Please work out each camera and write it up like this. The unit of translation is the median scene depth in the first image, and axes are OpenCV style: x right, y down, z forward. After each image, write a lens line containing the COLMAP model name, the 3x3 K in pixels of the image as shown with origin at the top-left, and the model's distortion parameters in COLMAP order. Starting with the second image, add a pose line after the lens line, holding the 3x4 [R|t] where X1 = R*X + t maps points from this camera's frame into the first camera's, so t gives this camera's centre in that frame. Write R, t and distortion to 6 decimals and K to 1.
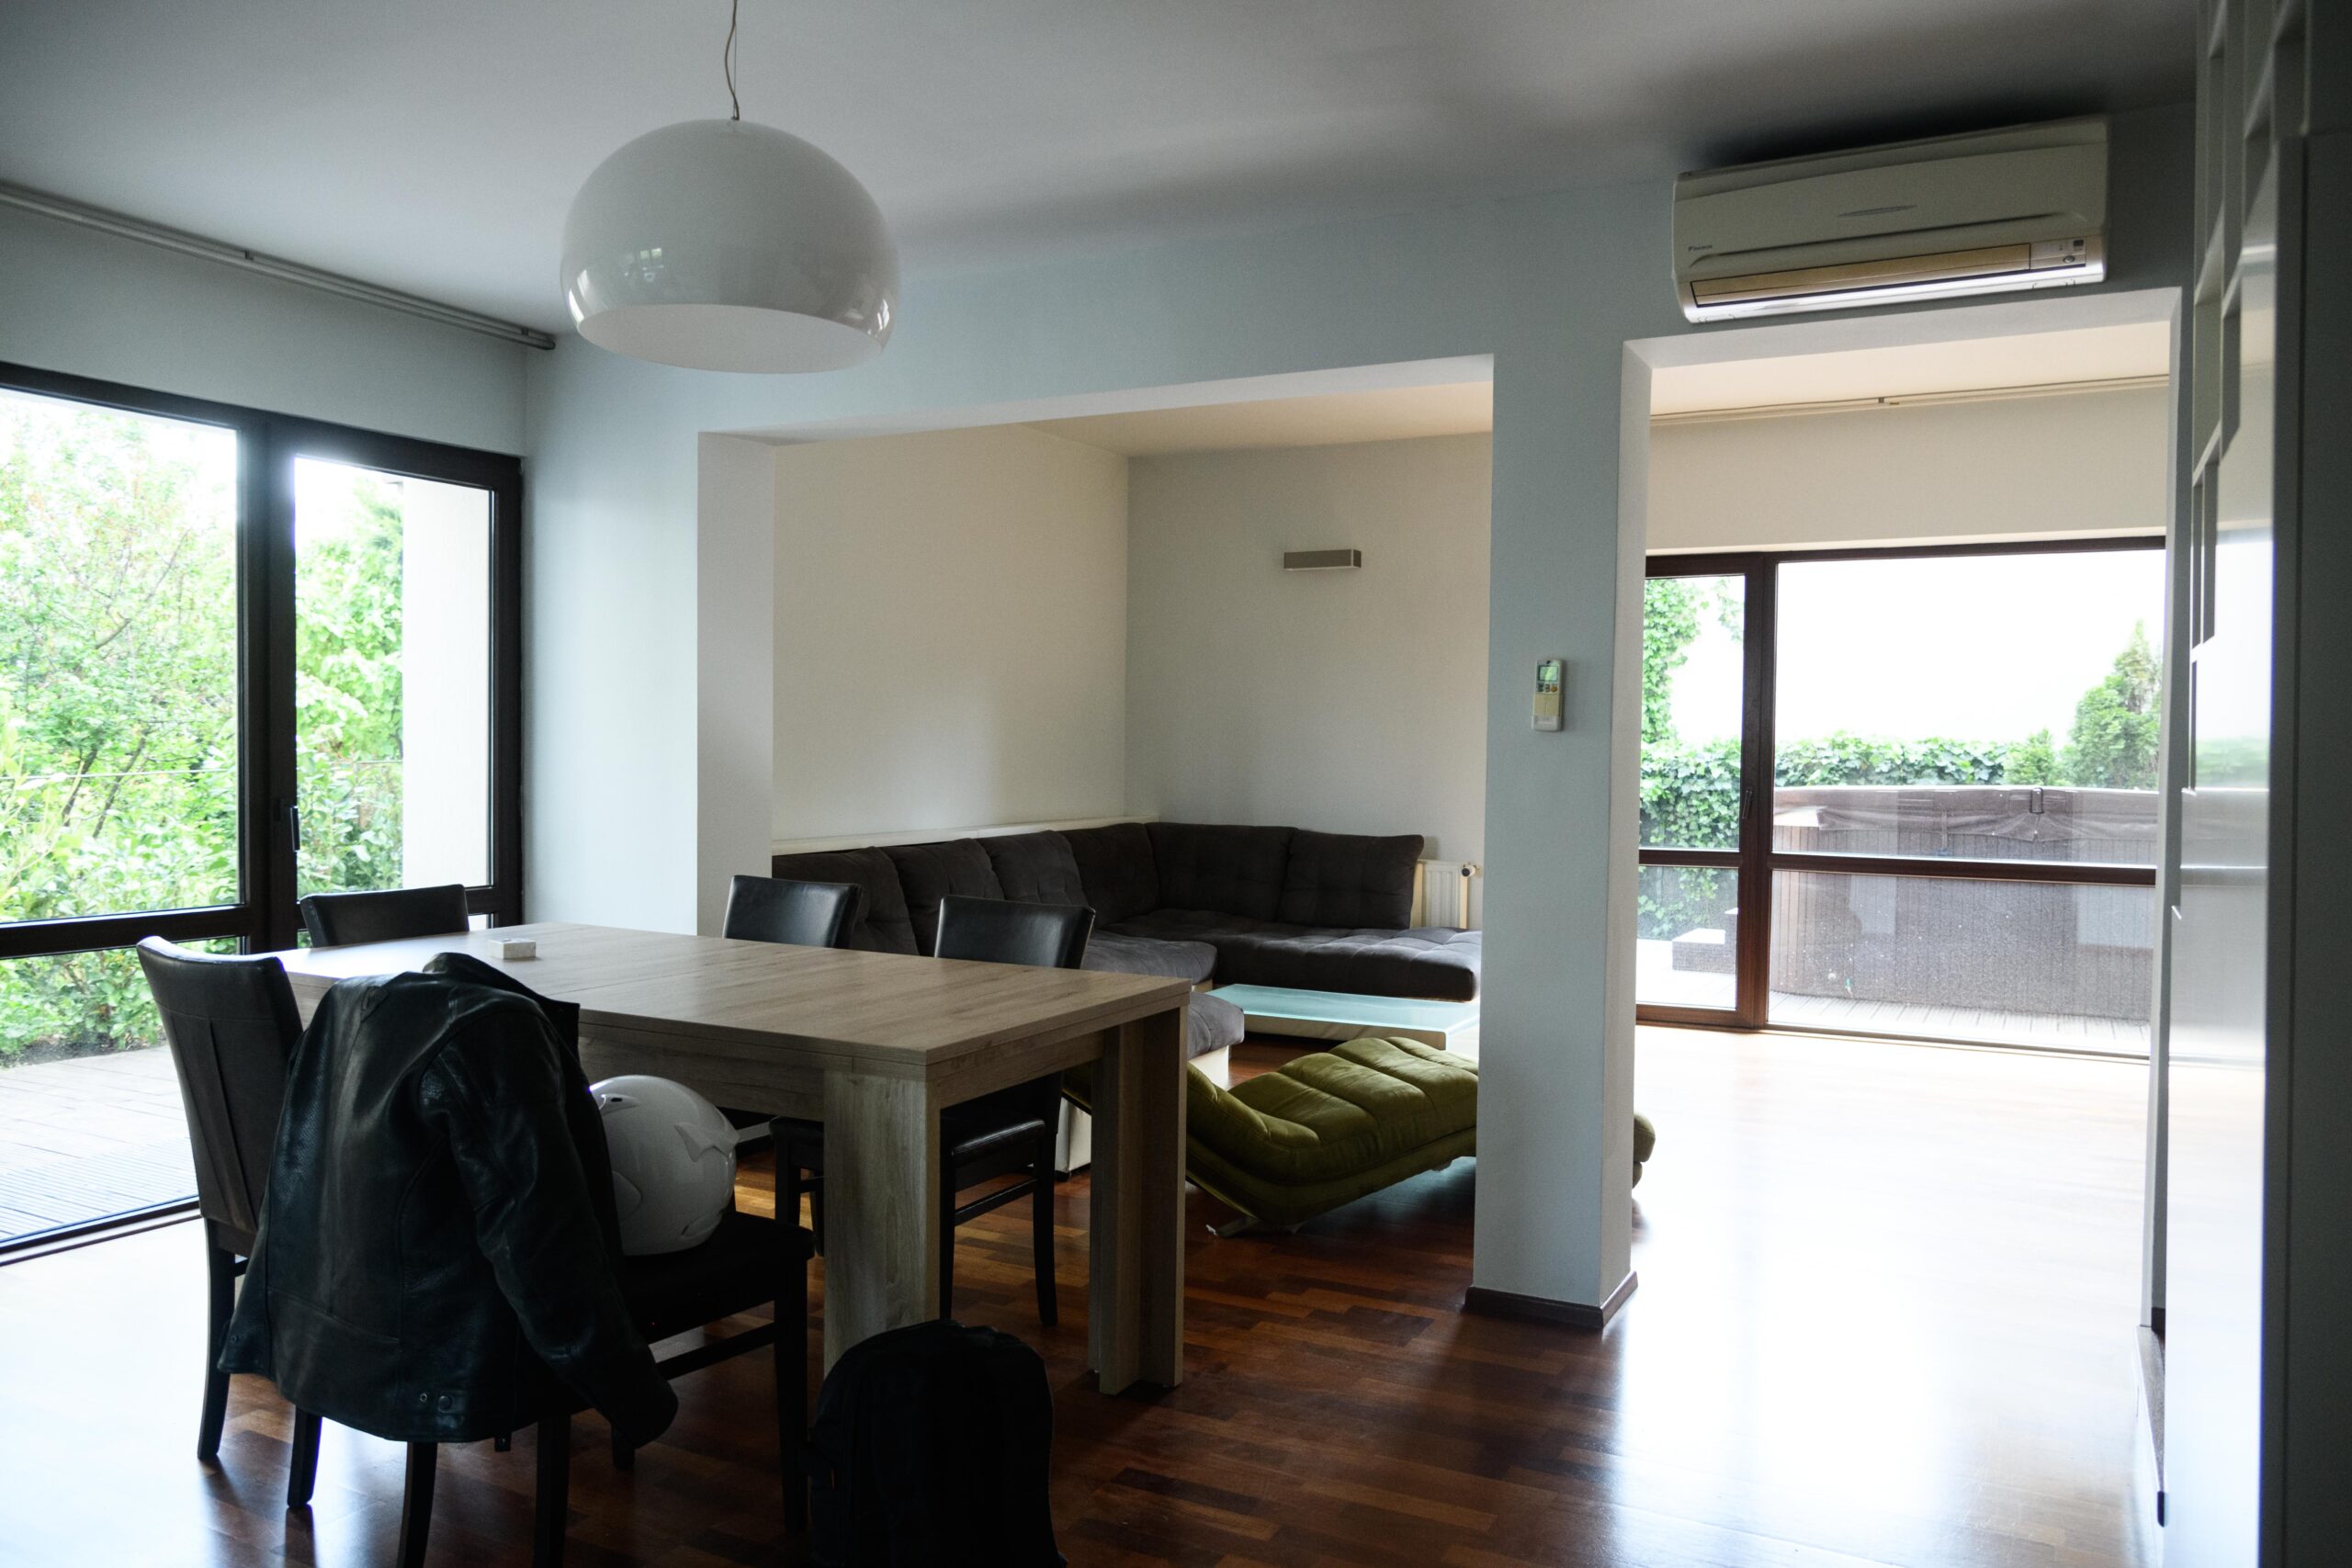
lens RADIAL K [[1589.5, 0, 1179.6], [0, 1589.5, 793.1], [0, 0, 1]] dist [-0.030110, 0.025196]
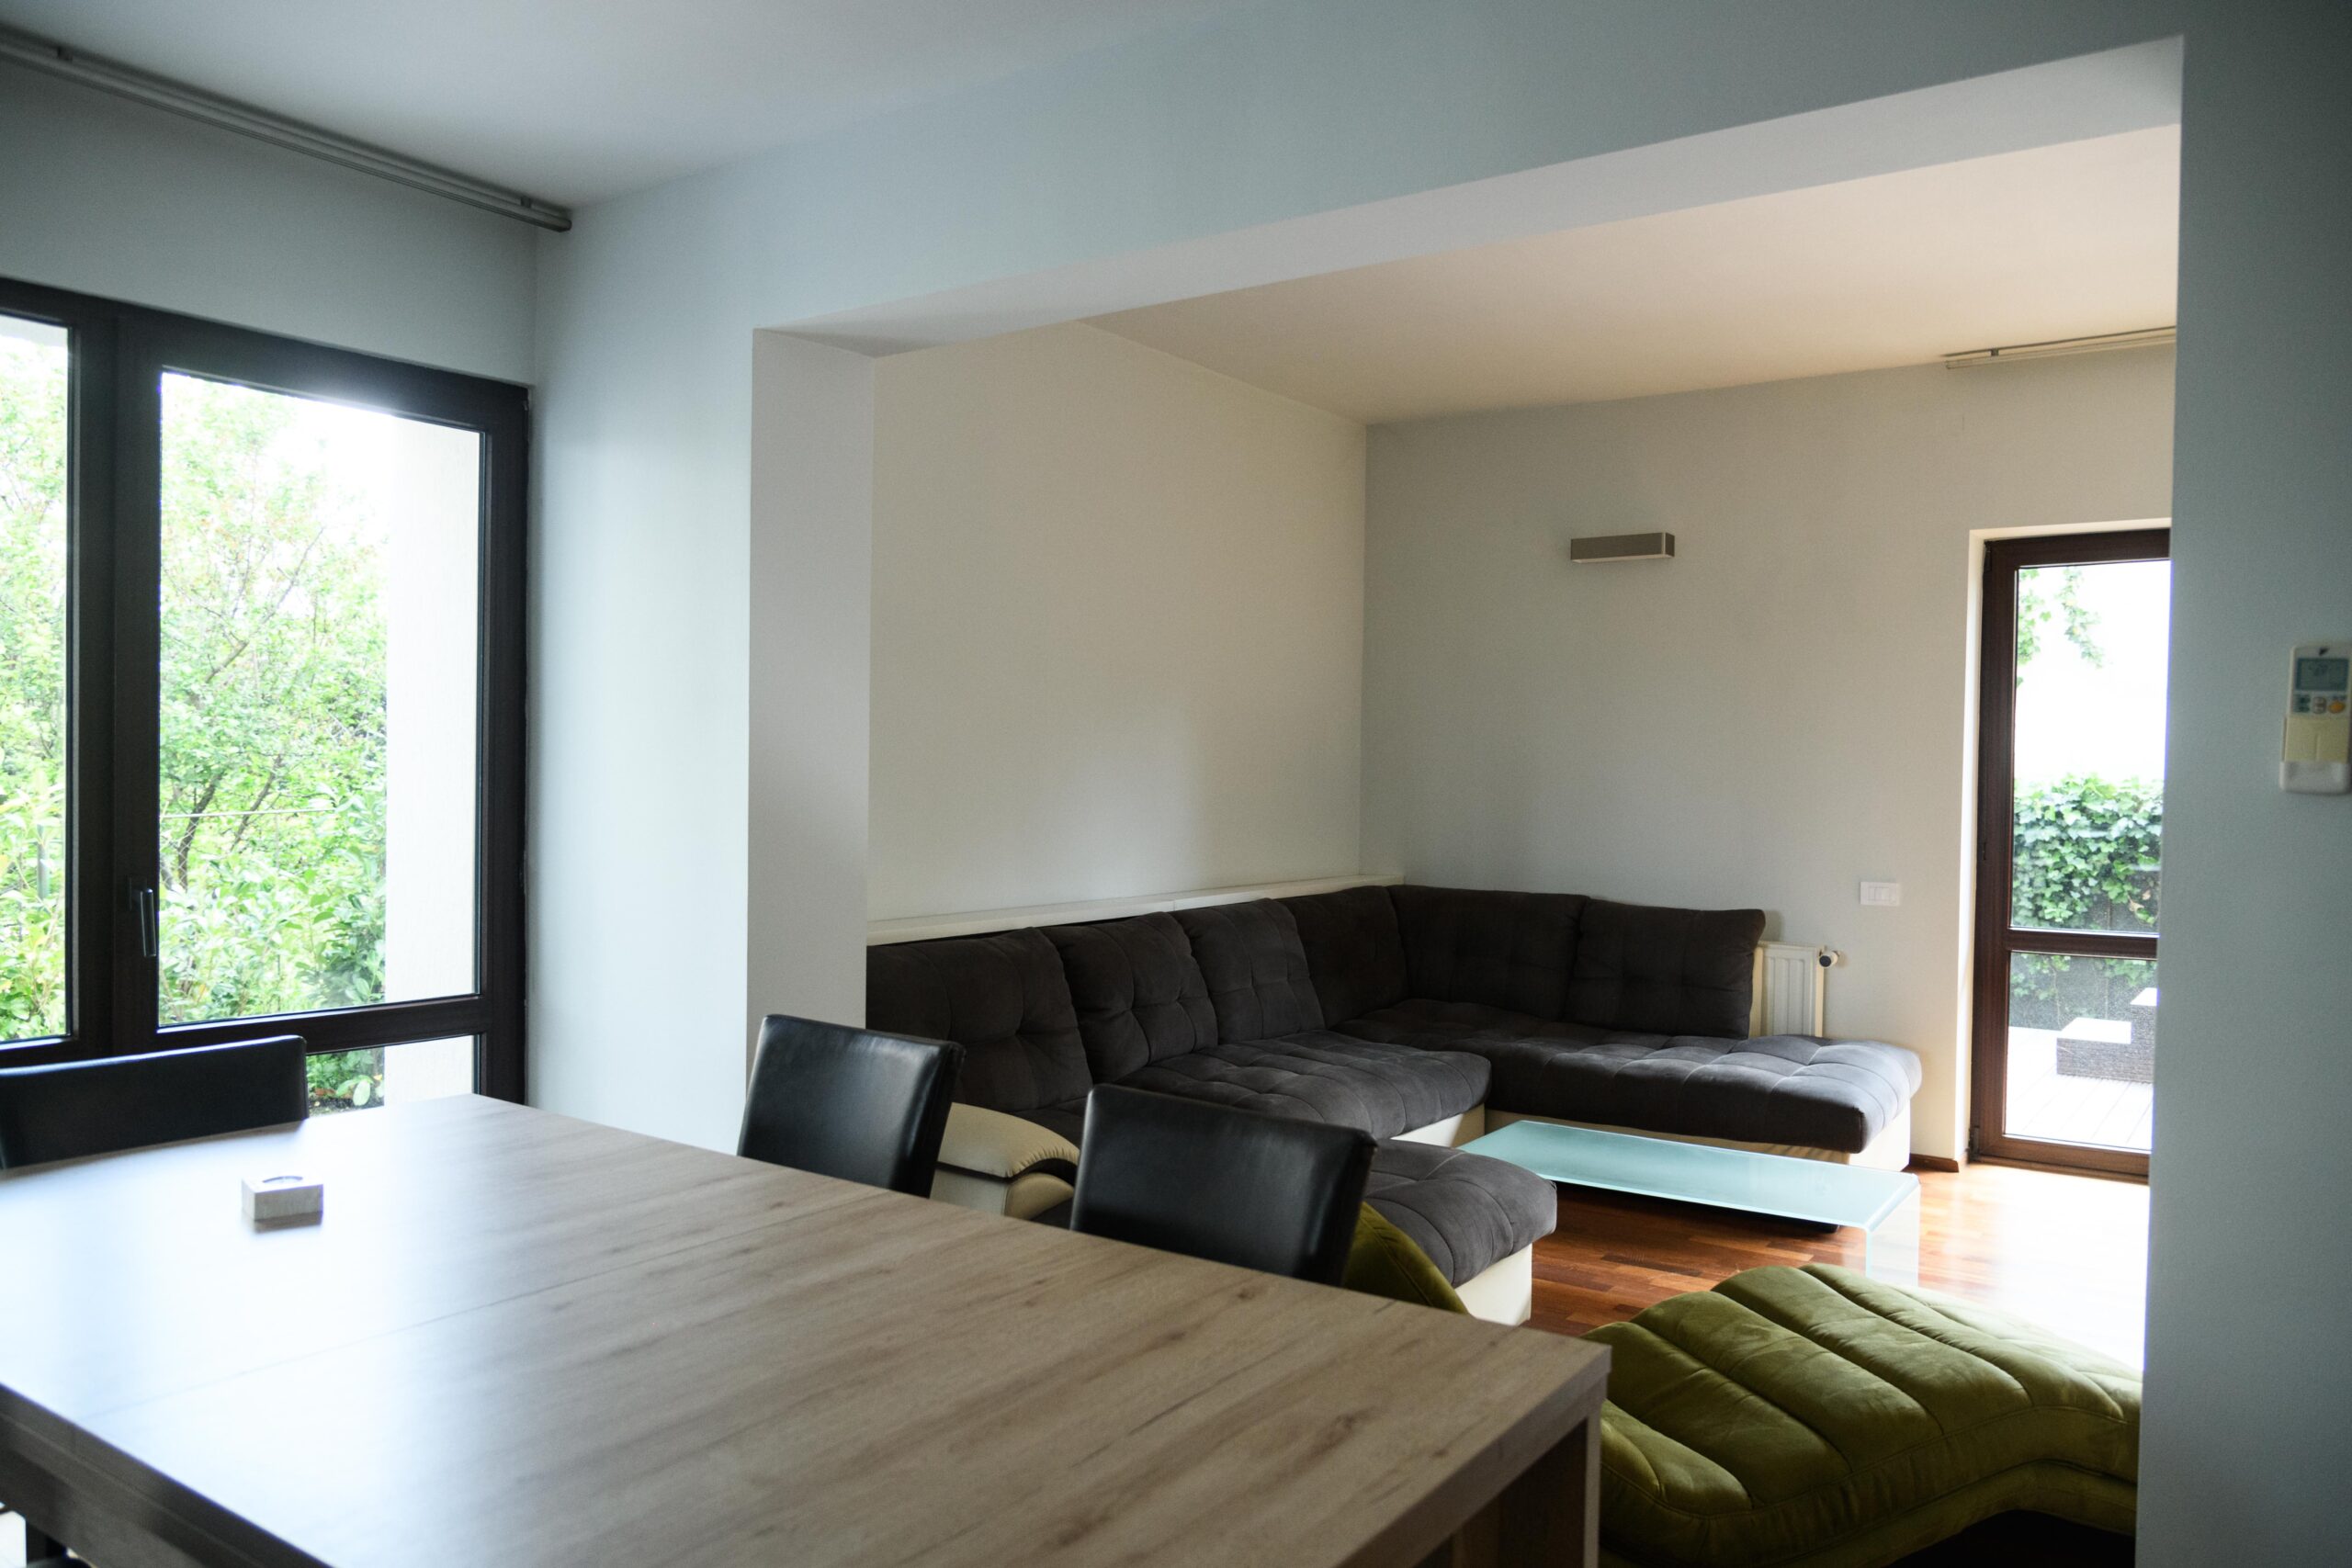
lens RADIAL K [[1589.5, 0, 1179.6], [0, 1589.5, 793.1], [0, 0, 1]] dist [-0.030110, 0.025196]
pose [[0.991510, 0.004021, -0.129972, -0.023622], [-0.006549, 0.999797, -0.019030, -0.012717], [0.129869, 0.019720, 0.991335, 0.226413]]
